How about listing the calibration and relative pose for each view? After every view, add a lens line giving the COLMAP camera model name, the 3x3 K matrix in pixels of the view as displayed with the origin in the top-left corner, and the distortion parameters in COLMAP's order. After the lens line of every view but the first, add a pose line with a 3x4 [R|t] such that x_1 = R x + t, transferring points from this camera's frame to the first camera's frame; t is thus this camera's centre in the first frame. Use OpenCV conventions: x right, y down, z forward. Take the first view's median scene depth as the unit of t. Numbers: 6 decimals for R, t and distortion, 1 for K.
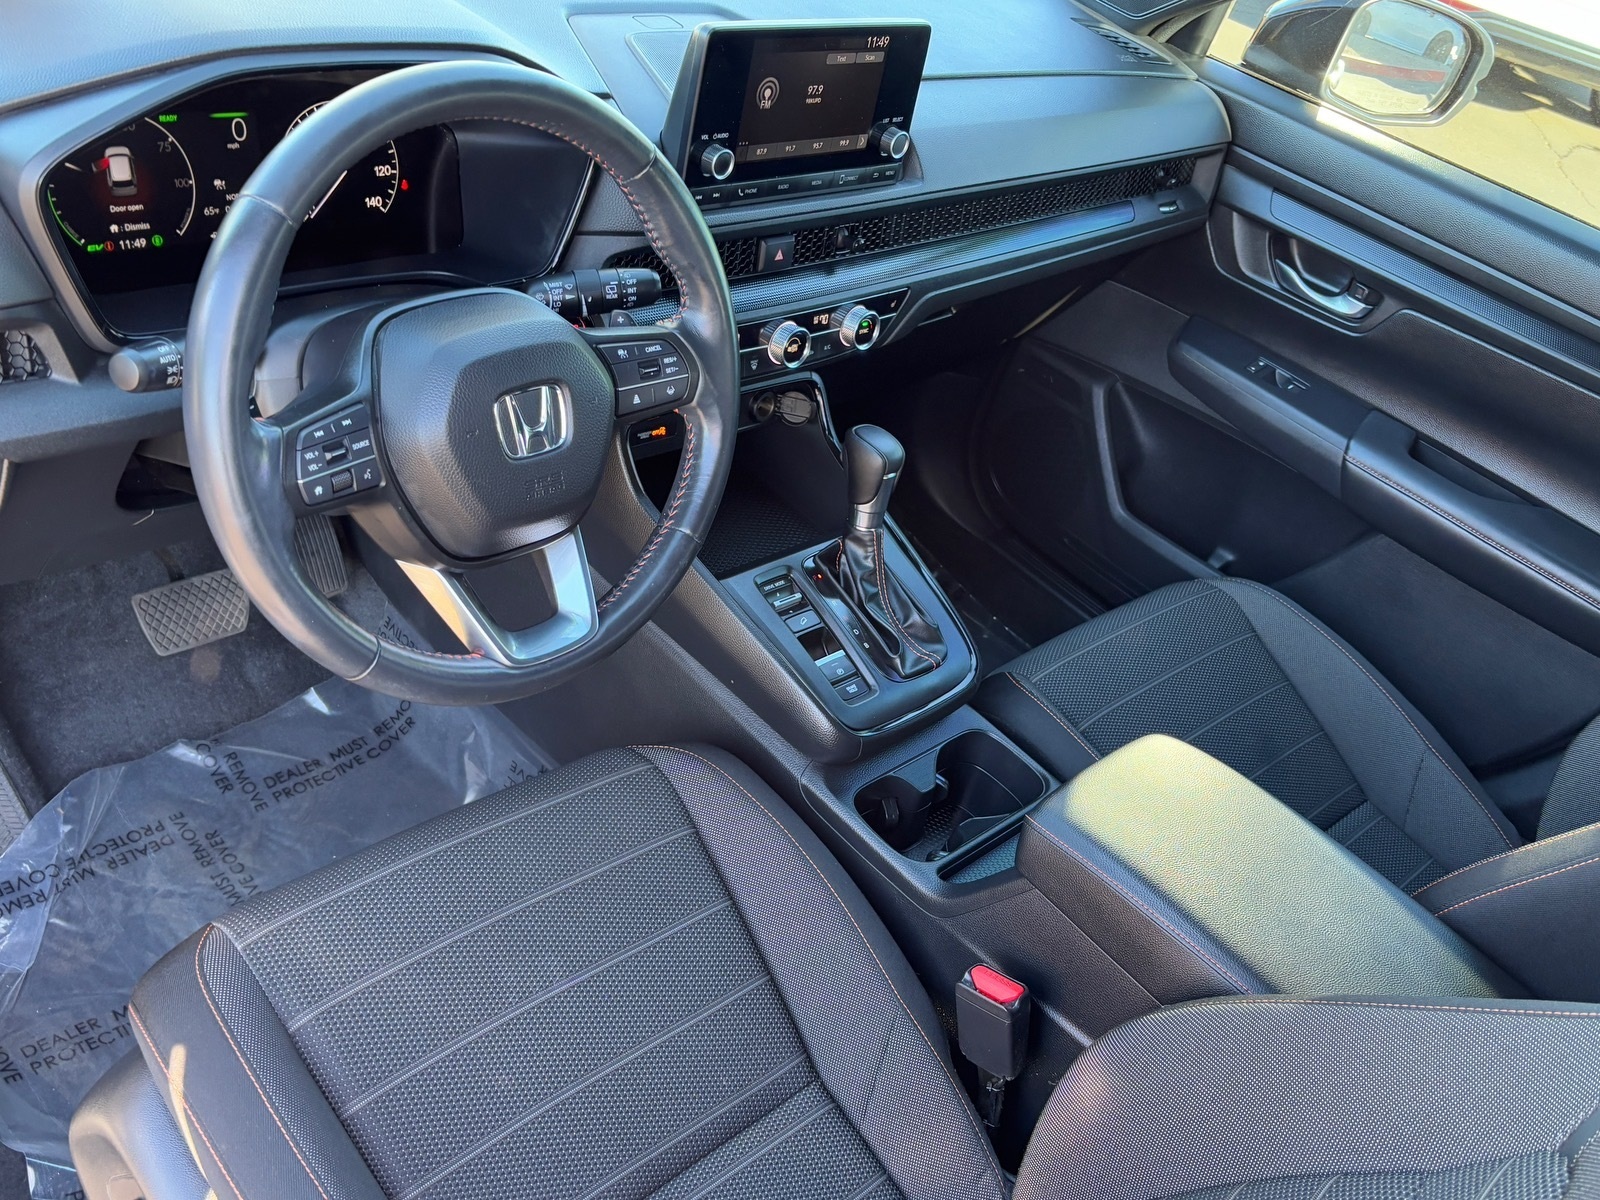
lens RADIAL K [[1456.9, 0, 790.3], [0, 1456.9, 637.7], [0, 0, 1]] dist [0.006284, -0.013952]
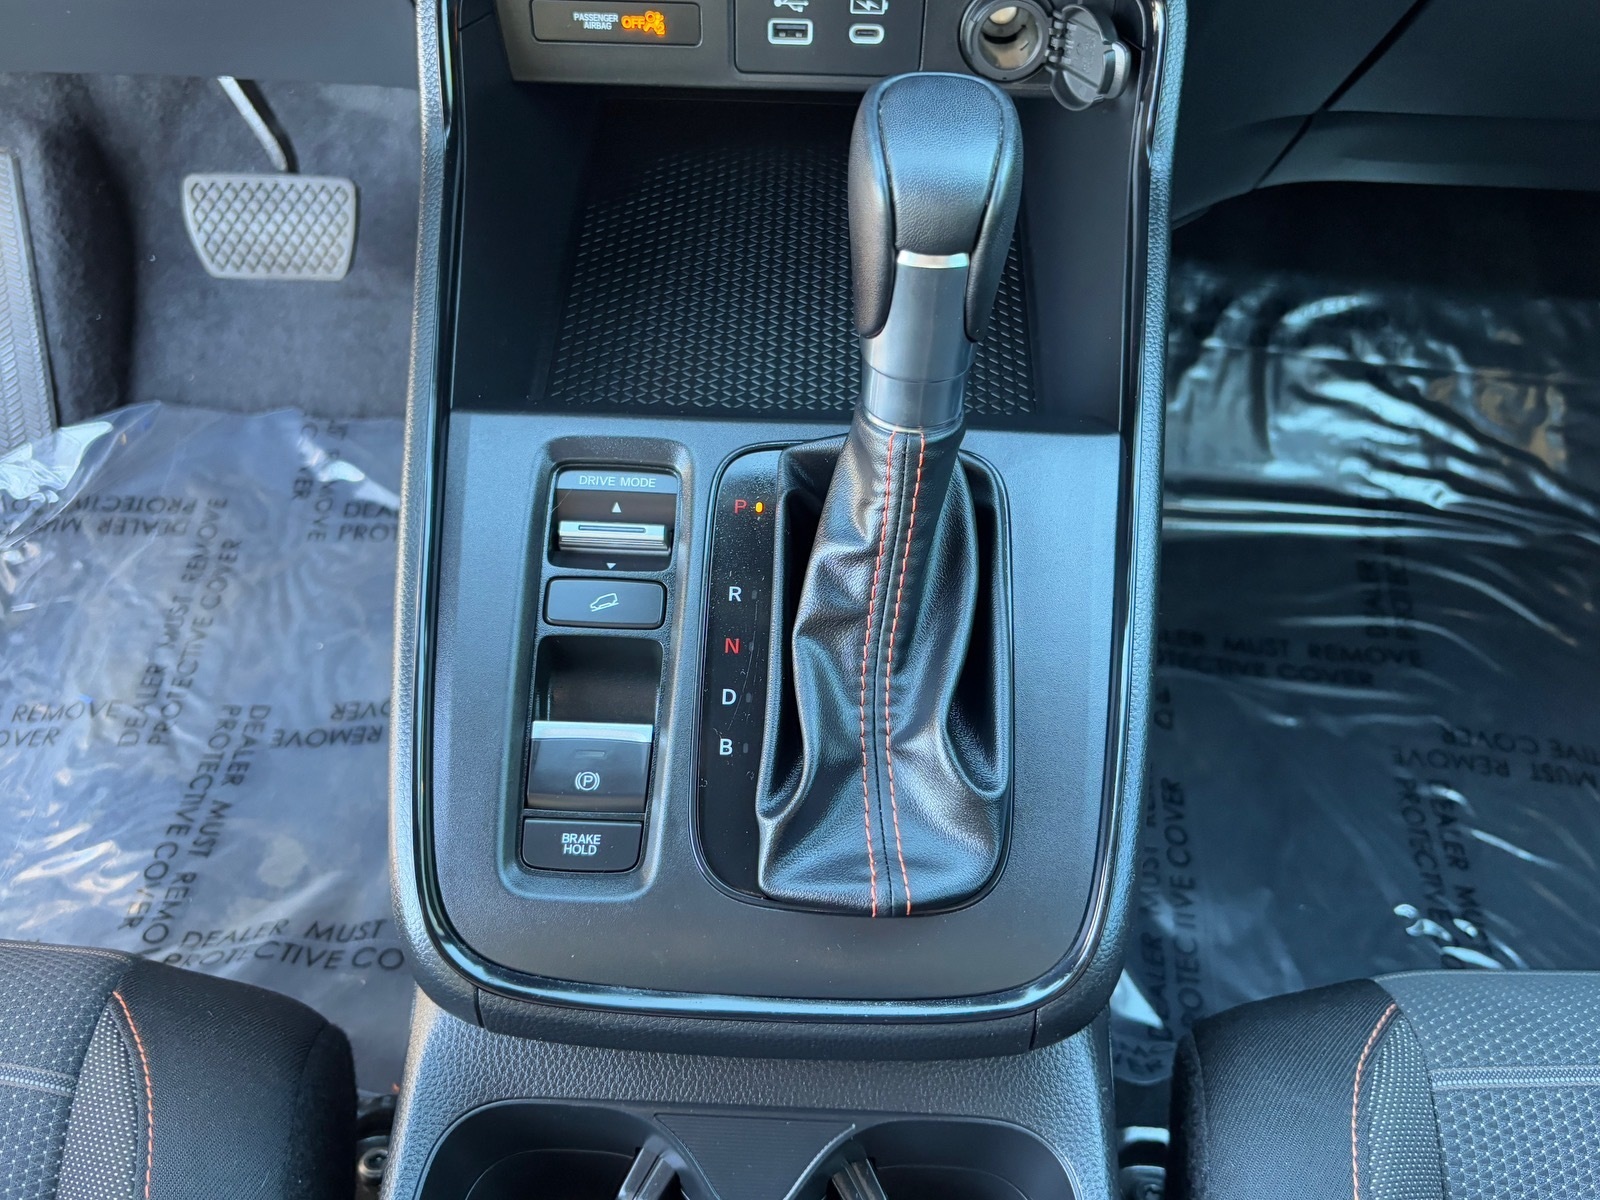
lens RADIAL K [[1391.9, 0, 791.4], [0, 1391.9, 619.3], [0, 0, 1]] dist [-0.010358, -0.004643]
pose [[0.672514, 0.412921, -0.614183, 0.257042], [-0.316486, 0.910631, 0.265683, -0.115675], [0.669000, 0.015705, 0.743096, 0.810484]]
